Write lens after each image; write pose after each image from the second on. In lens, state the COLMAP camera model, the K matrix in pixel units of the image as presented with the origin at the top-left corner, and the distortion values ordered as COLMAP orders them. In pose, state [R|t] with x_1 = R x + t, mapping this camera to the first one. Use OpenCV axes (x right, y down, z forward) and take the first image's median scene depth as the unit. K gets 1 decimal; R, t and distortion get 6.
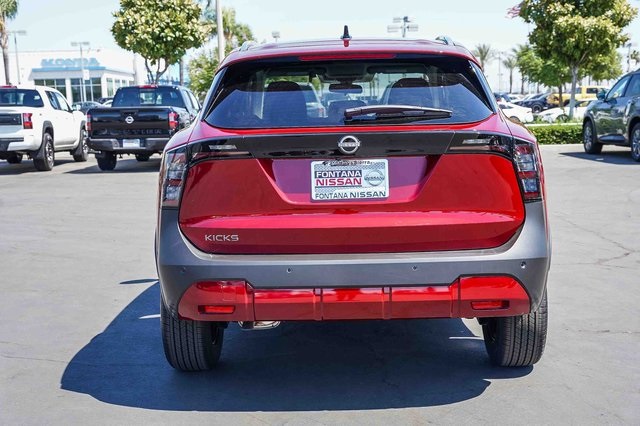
lens RADIAL K [[917.0, 0, 333.3], [0, 917.0, 210.3], [0, 0, 1]] dist [0.116264, 0.000000]
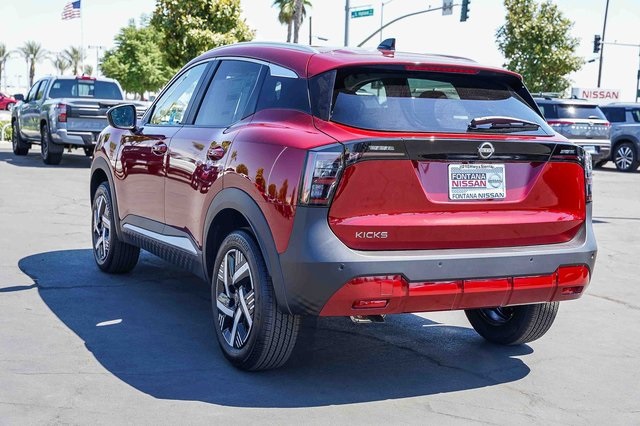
lens RADIAL K [[917.0, 0, 321.4], [0, 917.0, 212.2], [0, 0, 1]] dist [0.116264, 0.000000]
pose [[0.878861, 0.006448, 0.477034, -0.632571], [-0.004697, 0.999977, -0.004863, 0.009062], [-0.477054, 0.002033, 0.878871, 0.103426]]
